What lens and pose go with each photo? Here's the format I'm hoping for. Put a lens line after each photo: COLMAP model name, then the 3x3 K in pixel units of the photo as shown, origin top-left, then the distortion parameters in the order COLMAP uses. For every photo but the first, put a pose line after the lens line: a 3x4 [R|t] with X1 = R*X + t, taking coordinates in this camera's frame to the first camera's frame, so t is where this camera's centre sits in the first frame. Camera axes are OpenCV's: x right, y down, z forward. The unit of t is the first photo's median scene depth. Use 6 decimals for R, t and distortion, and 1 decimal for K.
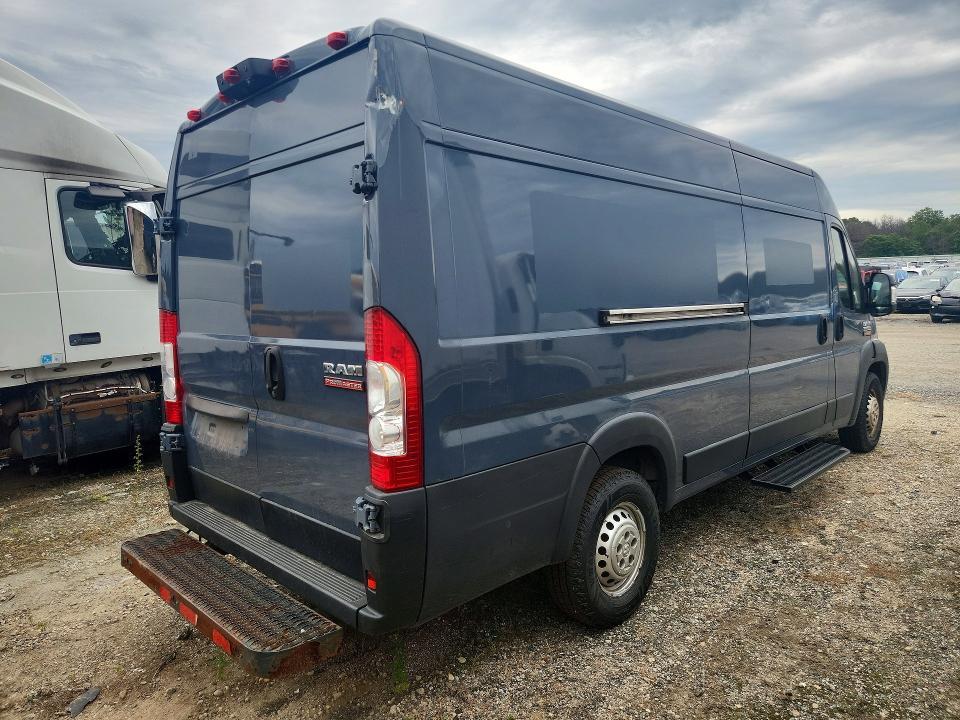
lens RADIAL K [[666.0, 0, 480.0], [0, 666.0, 360.0], [0, 0, 1]] dist [-0.006558, -0.000940]
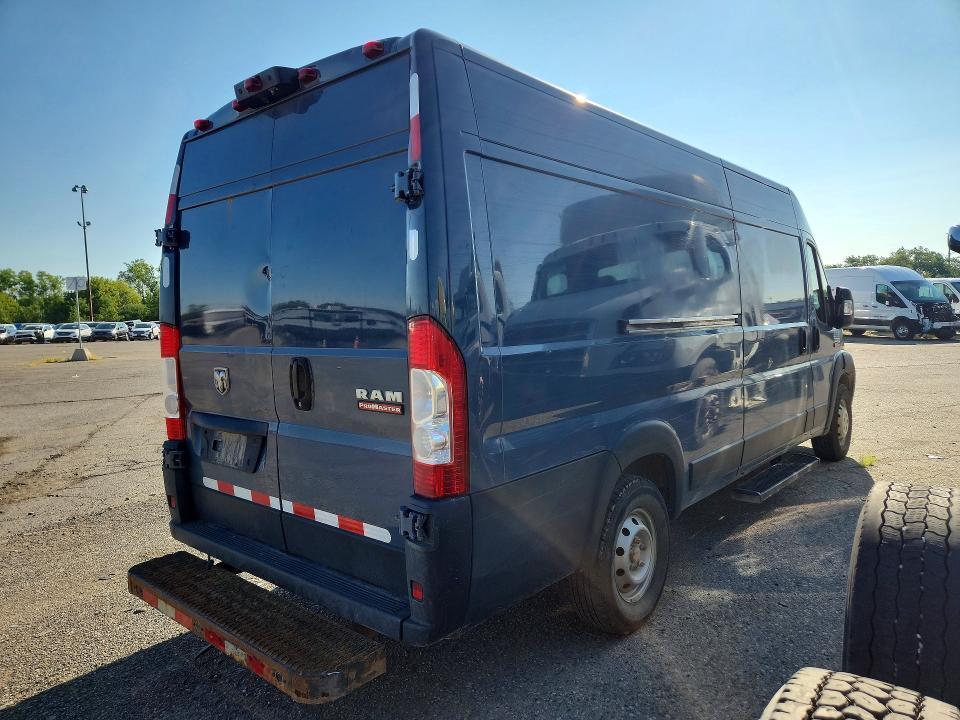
lens RADIAL K [[666.0, 0, 480.0], [0, 666.0, 360.0], [0, 0, 1]] dist [-0.006558, -0.000940]
pose [[0.997477, -0.008549, 0.070478, -0.109110], [0.010505, 0.999568, -0.027441, 0.012933], [-0.070213, 0.028112, 0.997136, 0.001449]]
